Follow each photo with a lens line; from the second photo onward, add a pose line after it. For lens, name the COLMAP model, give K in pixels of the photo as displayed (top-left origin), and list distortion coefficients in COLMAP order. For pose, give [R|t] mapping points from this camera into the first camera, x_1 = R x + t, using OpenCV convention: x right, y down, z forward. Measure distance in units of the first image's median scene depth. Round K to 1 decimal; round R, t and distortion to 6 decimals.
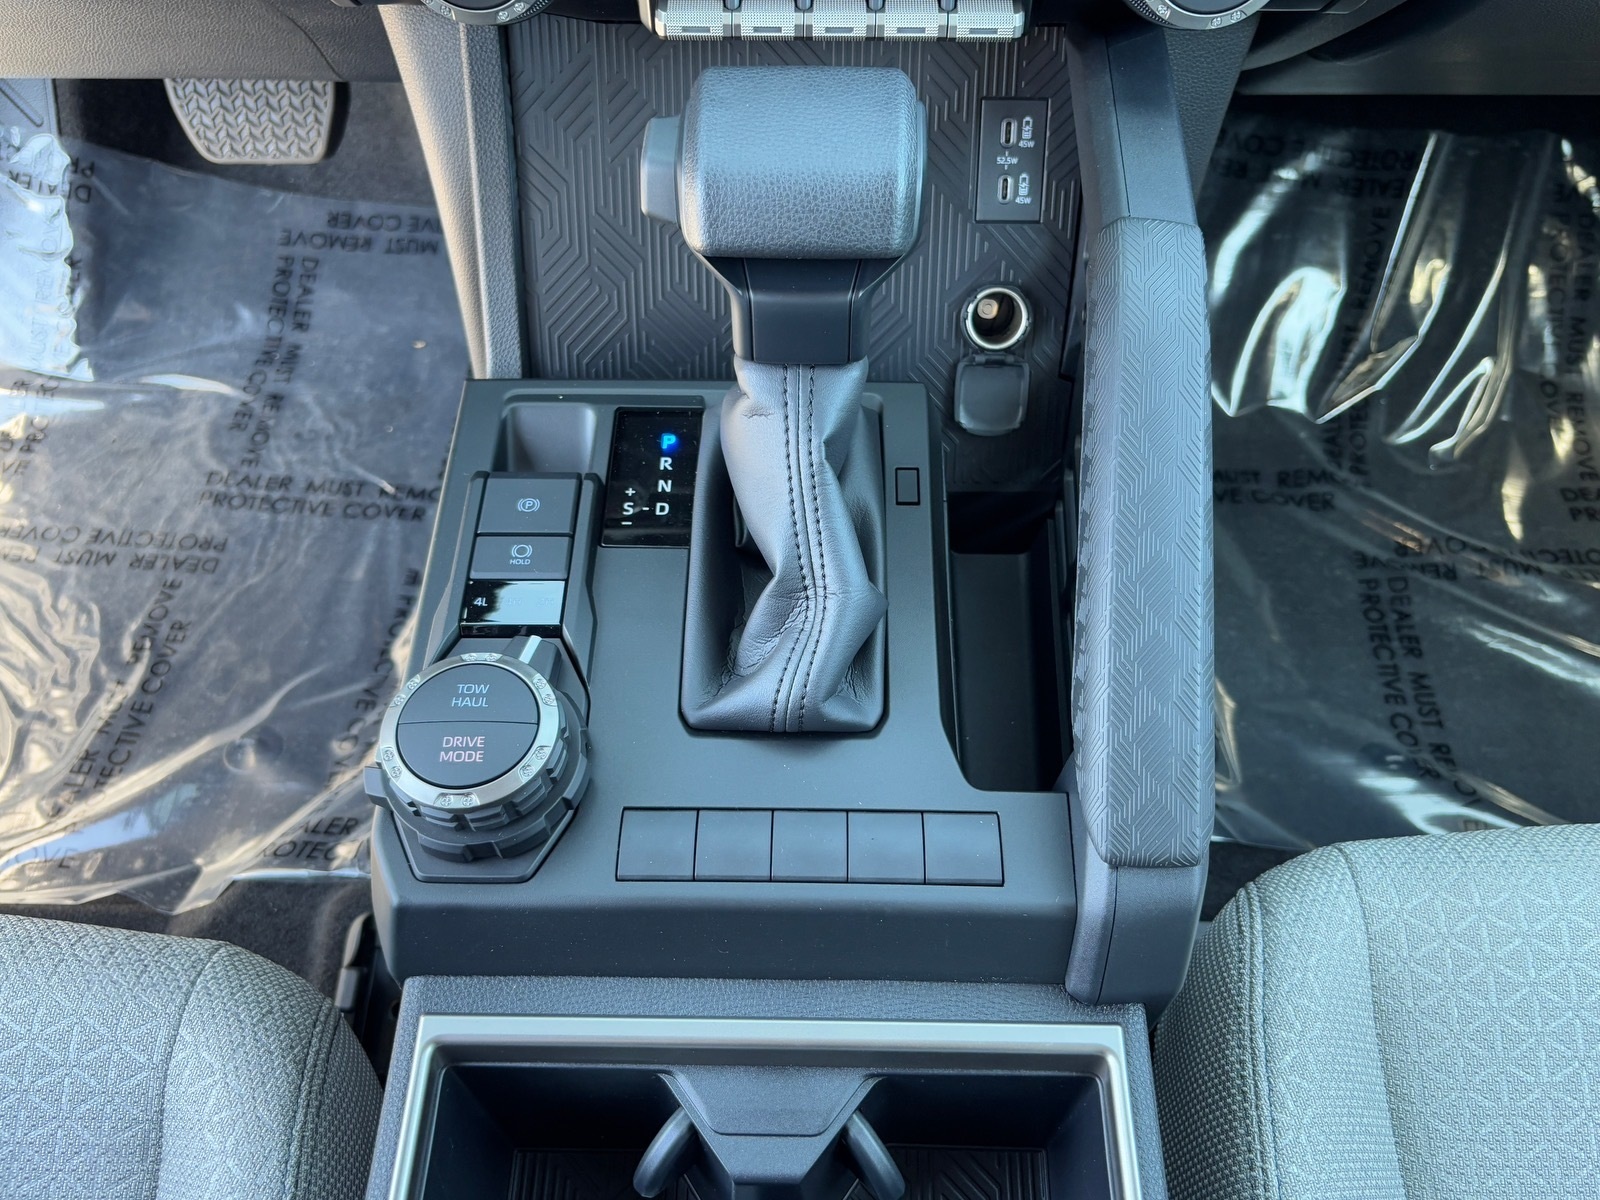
lens RADIAL K [[1329.9, 0, 805.0], [0, 1329.9, 617.4], [0, 0, 1]] dist [-0.000477, 0.006942]
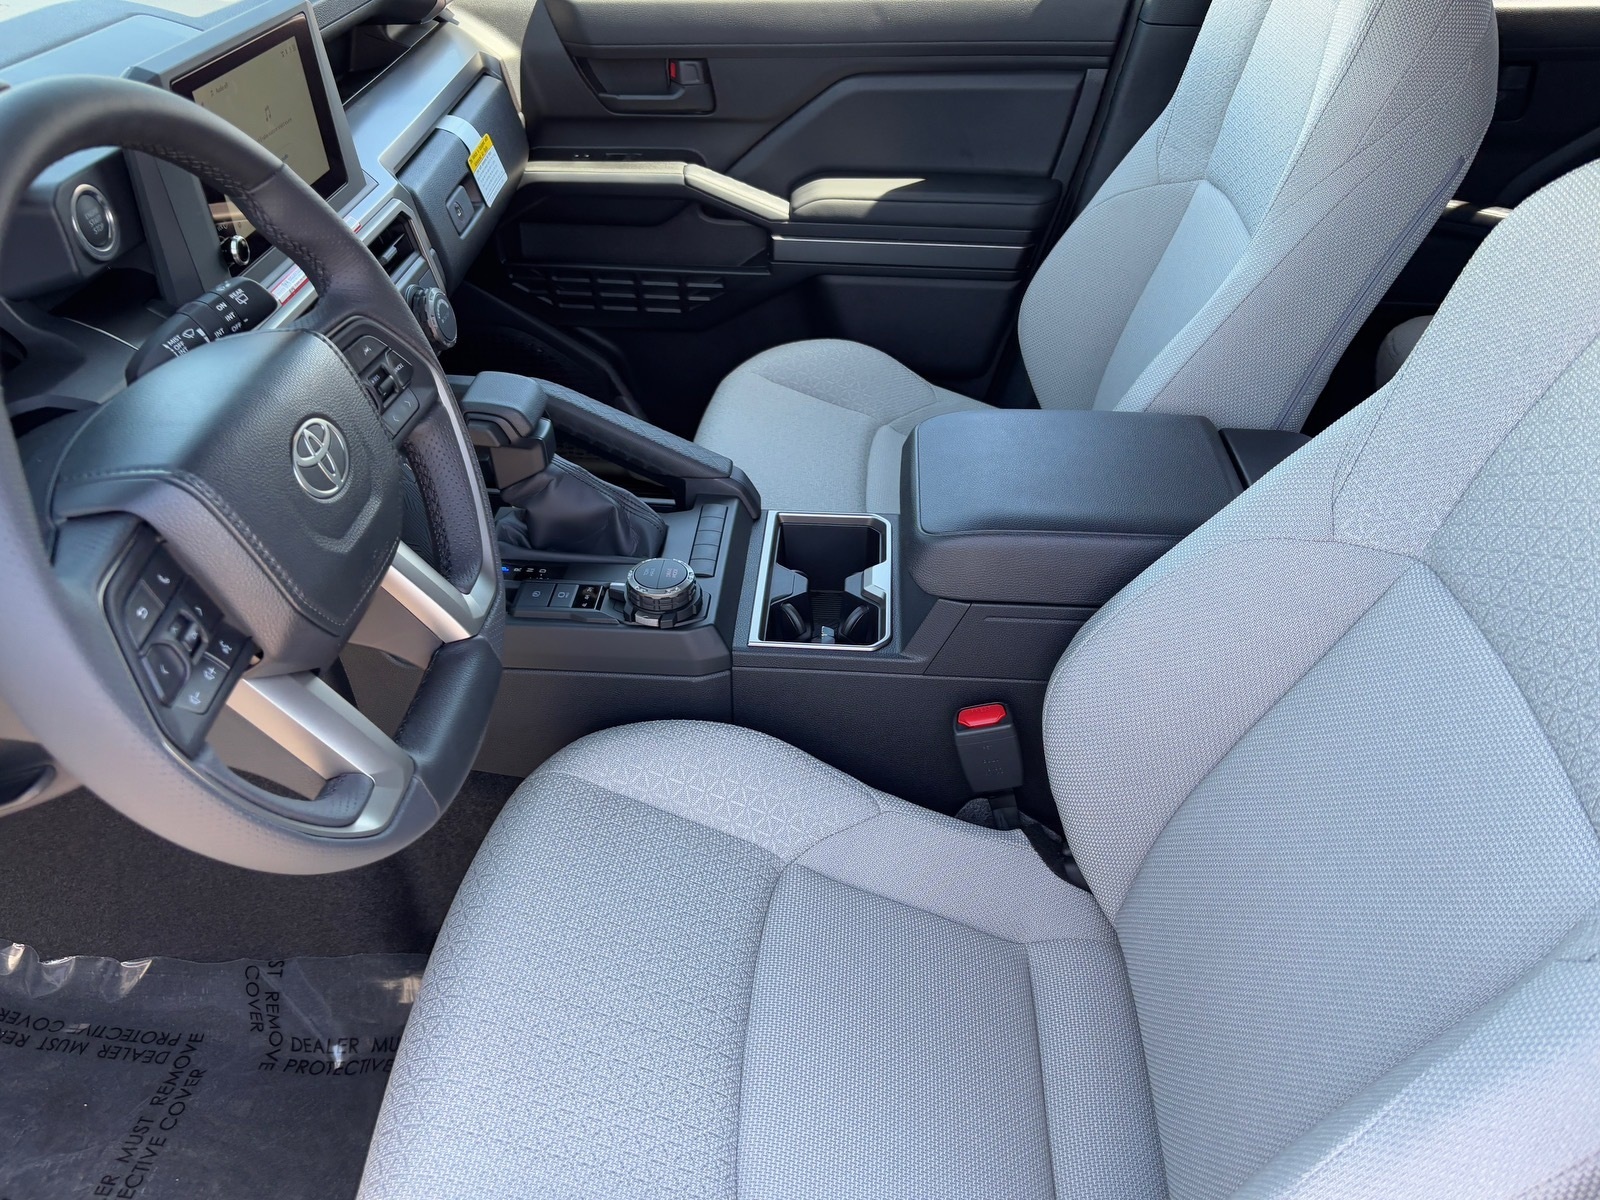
lens RADIAL K [[1300.1, 0, 815.7], [0, 1300.1, 603.9], [0, 0, 1]] dist [0.028630, -0.031909]
pose [[0.032500, -0.563533, 0.825454, -1.787836], [0.828297, 0.477389, 0.293299, -0.291831], [-0.559346, 0.674189, 0.482288, -0.288965]]
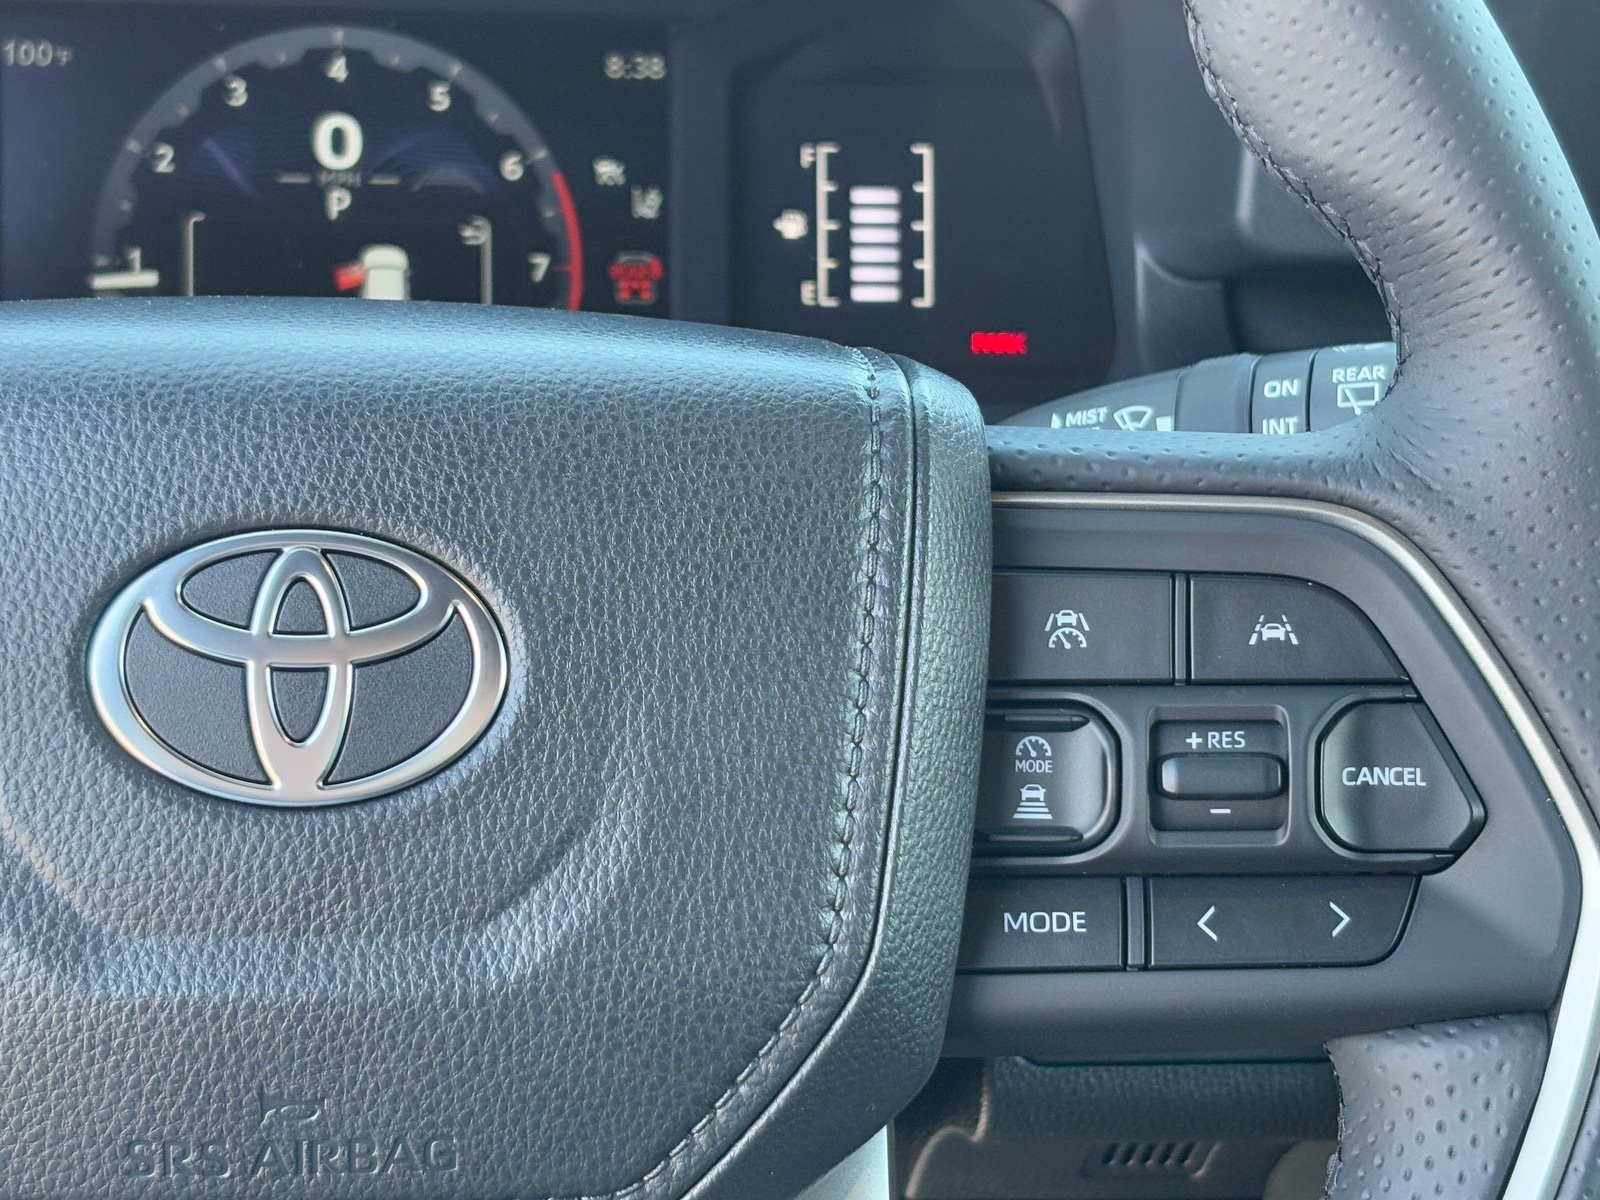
lens RADIAL K [[3040.9, 0, 827.2], [0, 3040.9, 566.5], [0, 0, 1]] dist [0.086681, 0.000000]
pose [[0.990868, 0.000584, 0.134831, -0.712064], [0.086562, 0.763945, -0.639450, 0.082083], [-0.103376, 0.645282, 0.756918, -0.132738]]
